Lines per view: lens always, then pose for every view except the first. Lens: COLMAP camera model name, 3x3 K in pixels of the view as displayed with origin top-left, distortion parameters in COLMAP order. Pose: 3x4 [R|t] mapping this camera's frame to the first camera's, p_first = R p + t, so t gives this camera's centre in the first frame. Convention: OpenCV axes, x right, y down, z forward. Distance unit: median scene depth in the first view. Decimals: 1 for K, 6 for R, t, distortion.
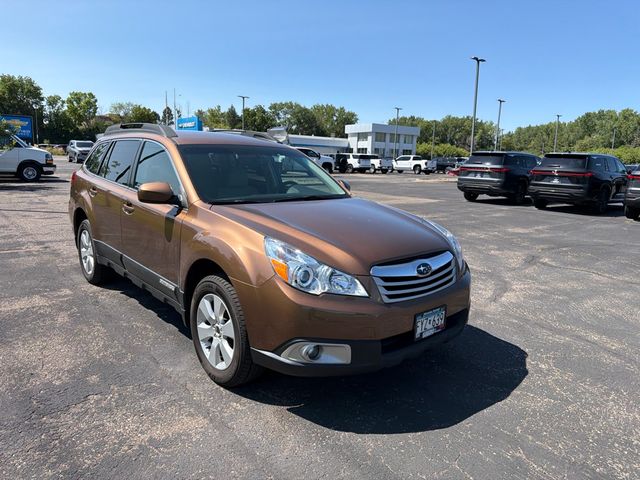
lens RADIAL K [[448.1, 0, 321.2], [0, 448.1, 241.2], [0, 0, 1]] dist [0.040993, -0.052584]
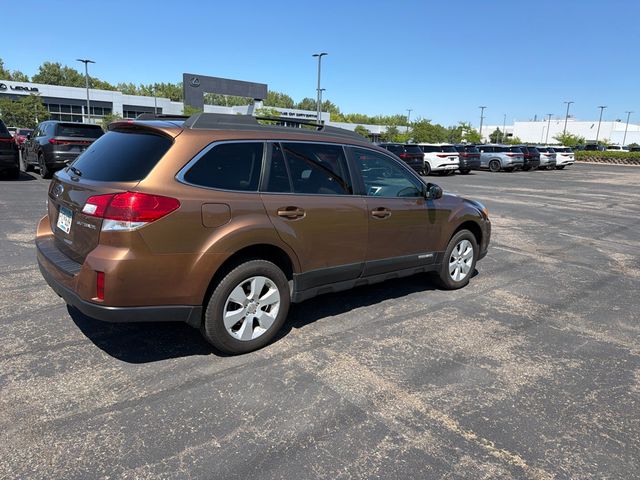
lens RADIAL K [[448.1, 0, 324.2], [0, 448.1, 239.7], [0, 0, 1]] dist [0.040993, -0.052584]
pose [[-0.003157, -0.235270, 0.971925, -0.112047], [0.127158, 0.963946, 0.233751, -0.021133], [-0.991877, 0.124326, 0.026873, 0.085071]]
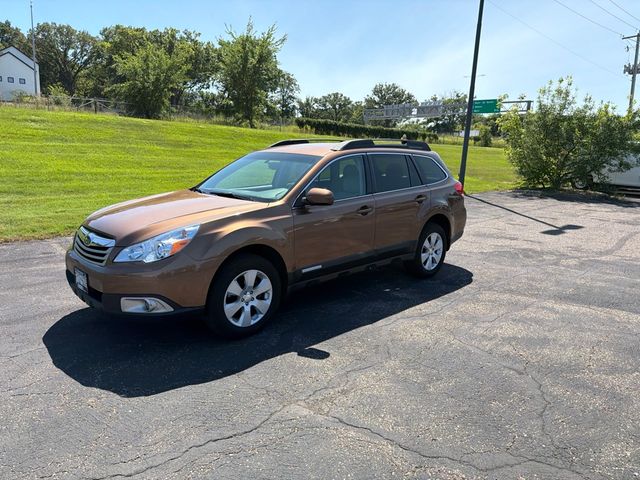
lens RADIAL K [[448.1, 0, 322.6], [0, 448.1, 240.7], [0, 0, 1]] dist [0.040993, -0.052584]
pose [[0.049028, 0.171827, -0.983906, 0.085476], [-0.212809, 0.964268, 0.157793, -0.015998], [0.975863, 0.201648, 0.083842, 0.084876]]
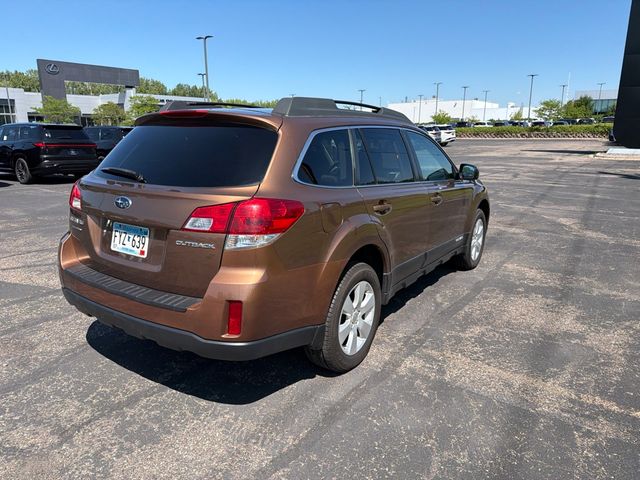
lens RADIAL K [[448.1, 0, 324.9], [0, 448.1, 242.1], [0, 0, 1]] dist [0.040993, -0.052584]
pose [[-0.258794, -0.255335, 0.931574, -0.101253], [0.159041, 0.940003, 0.301827, -0.024906], [-0.952749, 0.226270, -0.202659, 0.111958]]
